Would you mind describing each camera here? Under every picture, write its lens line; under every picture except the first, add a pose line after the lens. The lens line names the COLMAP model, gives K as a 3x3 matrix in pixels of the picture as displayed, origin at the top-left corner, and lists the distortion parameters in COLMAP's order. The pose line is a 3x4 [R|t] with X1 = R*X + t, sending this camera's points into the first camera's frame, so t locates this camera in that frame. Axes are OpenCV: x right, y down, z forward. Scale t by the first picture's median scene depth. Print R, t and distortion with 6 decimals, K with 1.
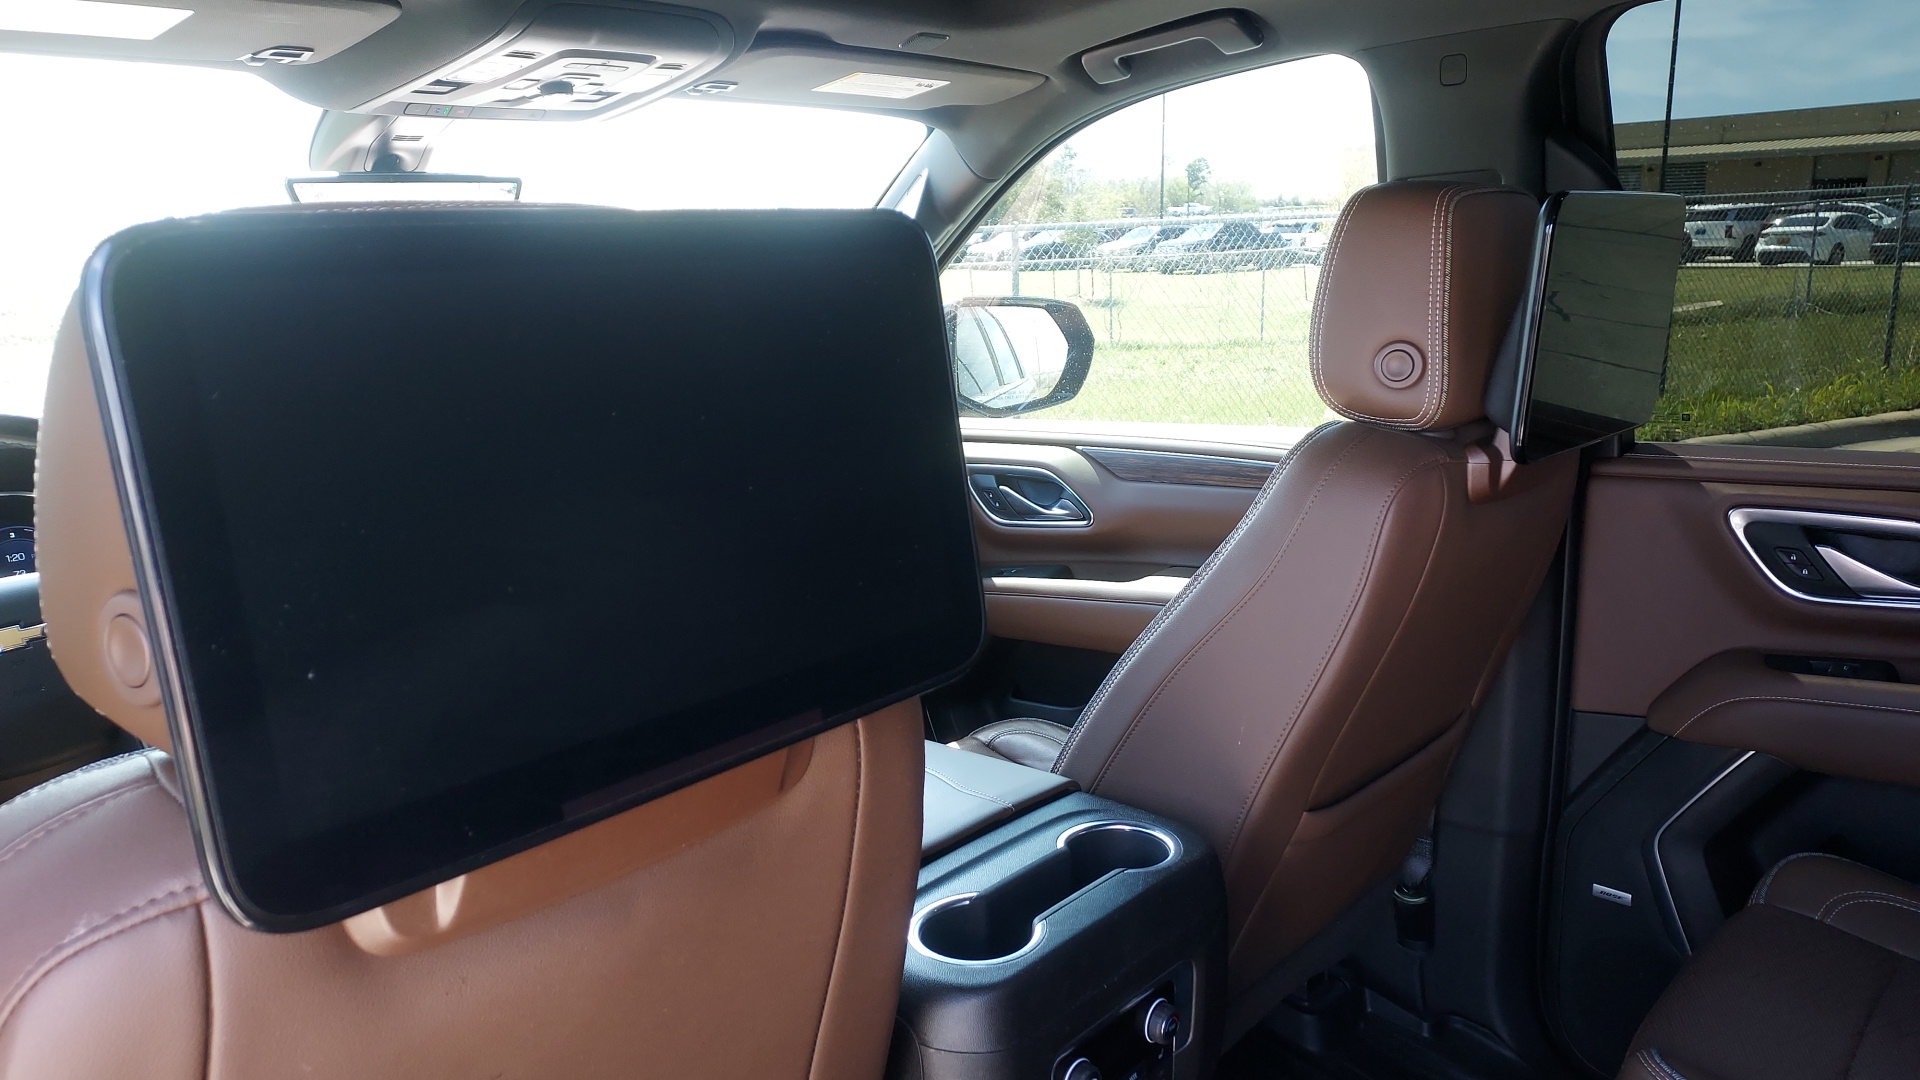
lens RADIAL K [[1365.2, 0, 983.7], [0, 1365.2, 537.0], [0, 0, 1]] dist [0.079684, -0.099962]
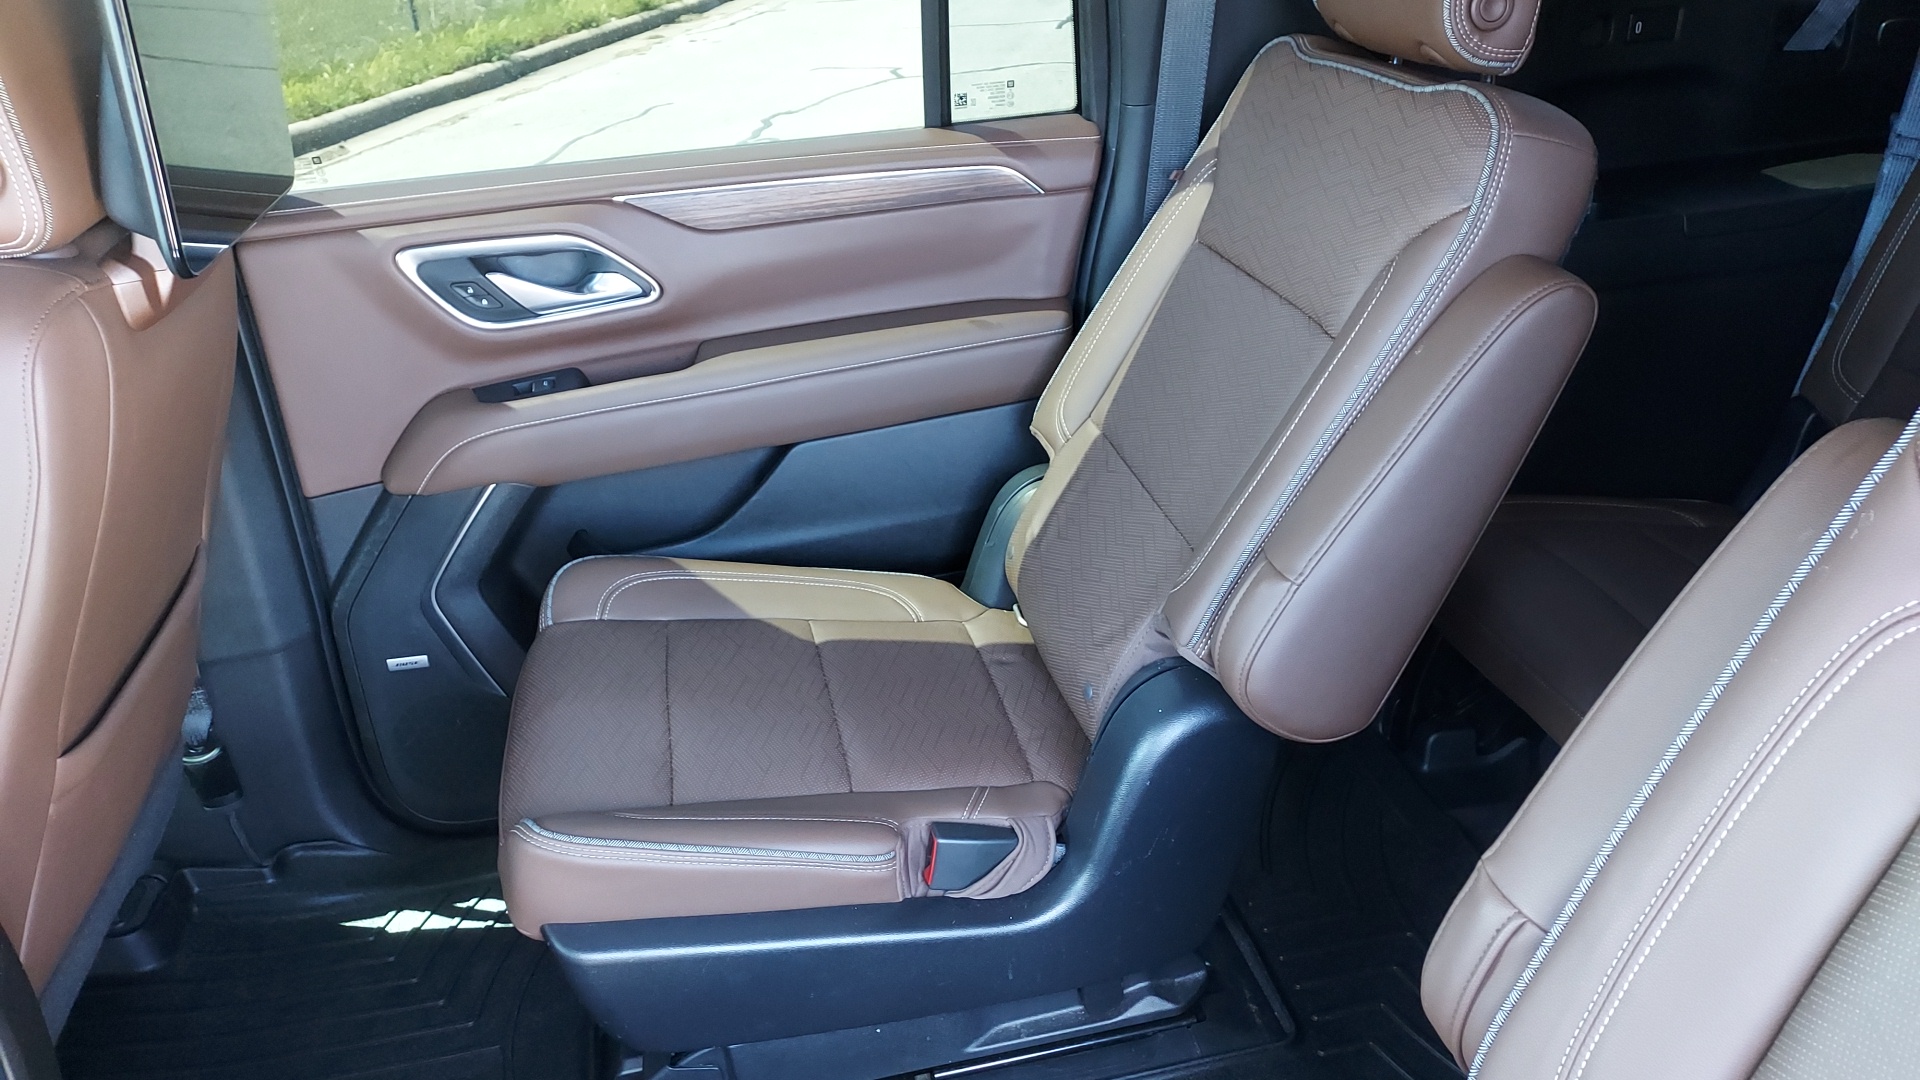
lens RADIAL K [[1365.2, 0, 983.7], [0, 1365.2, 537.0], [0, 0, 1]] dist [0.079684, -0.099962]
pose [[0.585172, -0.355300, 0.728928, 0.008256], [0.189621, 0.933935, 0.303002, -0.050010], [-0.788427, -0.039088, 0.613885, 0.082123]]
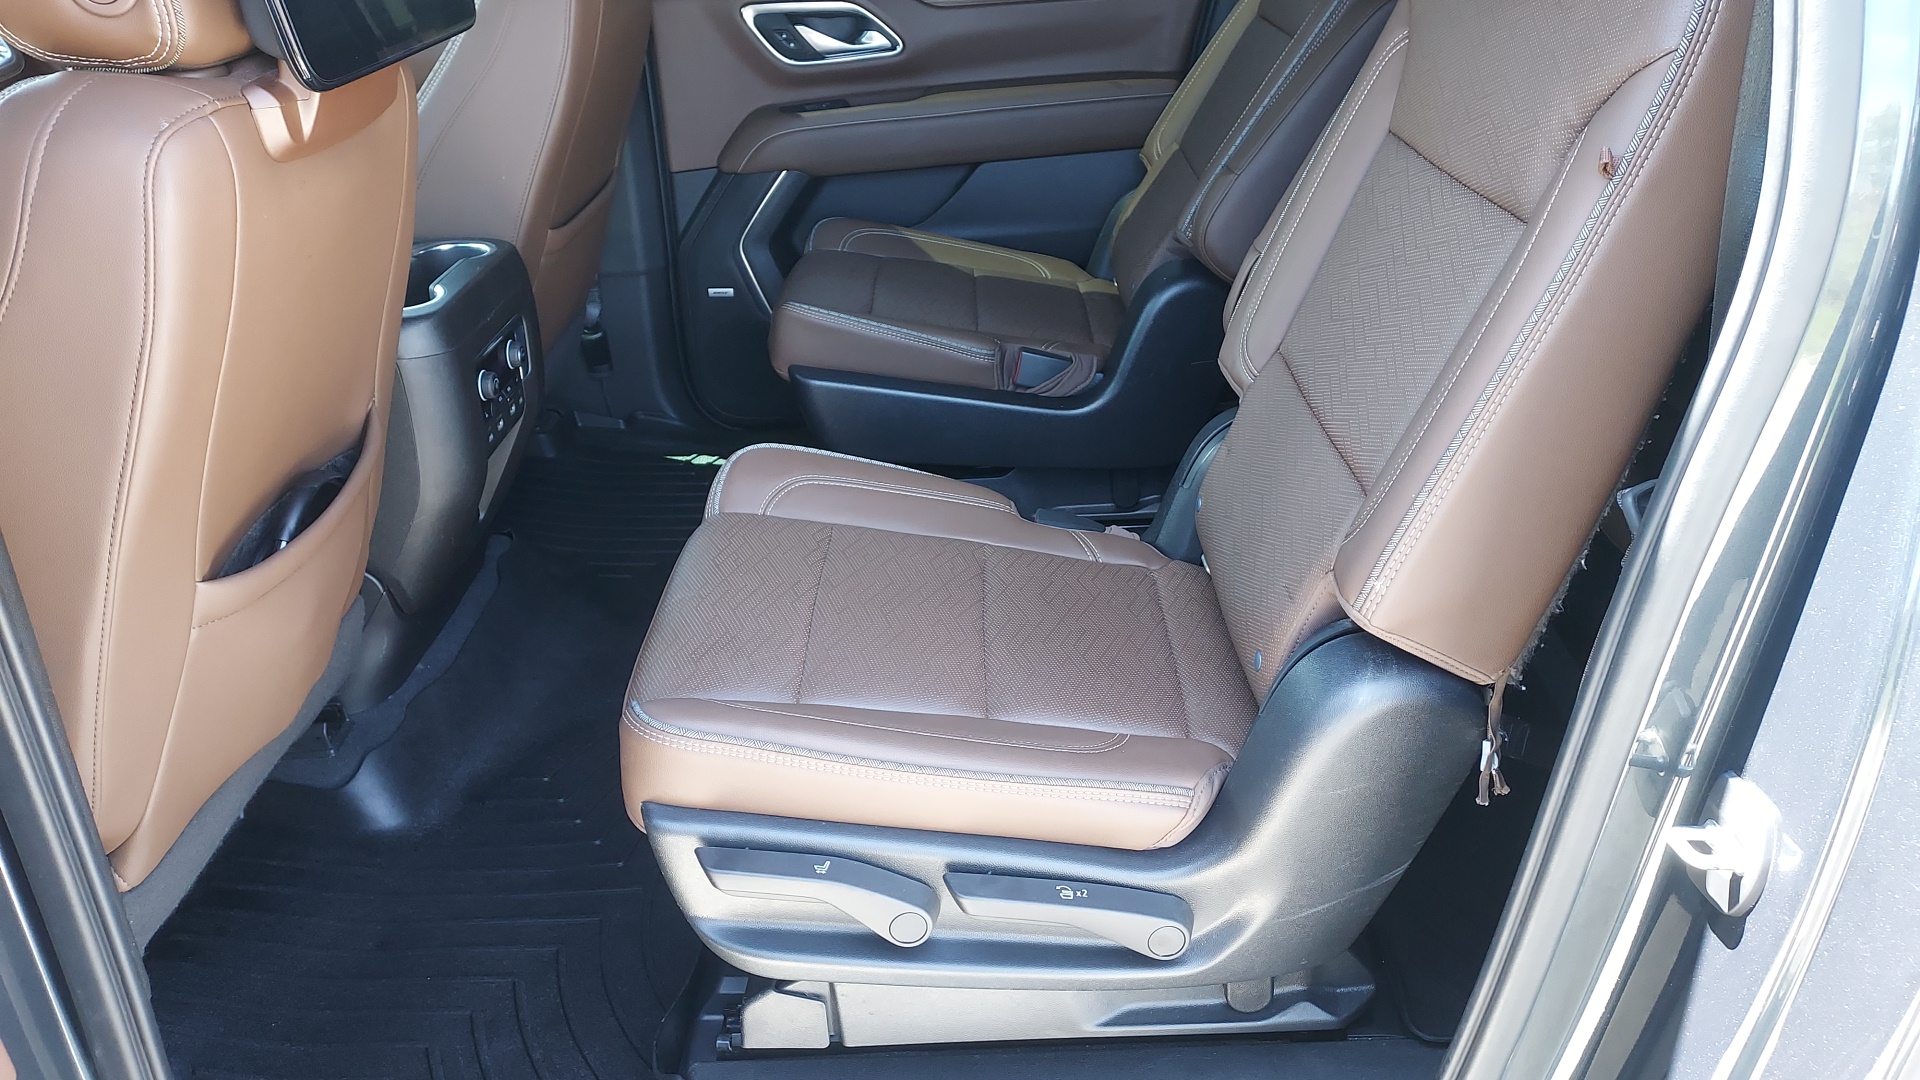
lens RADIAL K [[1365.2, 0, 983.7], [0, 1365.2, 537.0], [0, 0, 1]] dist [0.079684, -0.099962]
pose [[0.743543, -0.292487, 0.601329, -0.338418], [0.137632, 0.946951, 0.290416, 0.126020], [-0.654371, -0.133175, 0.744354, -0.366460]]
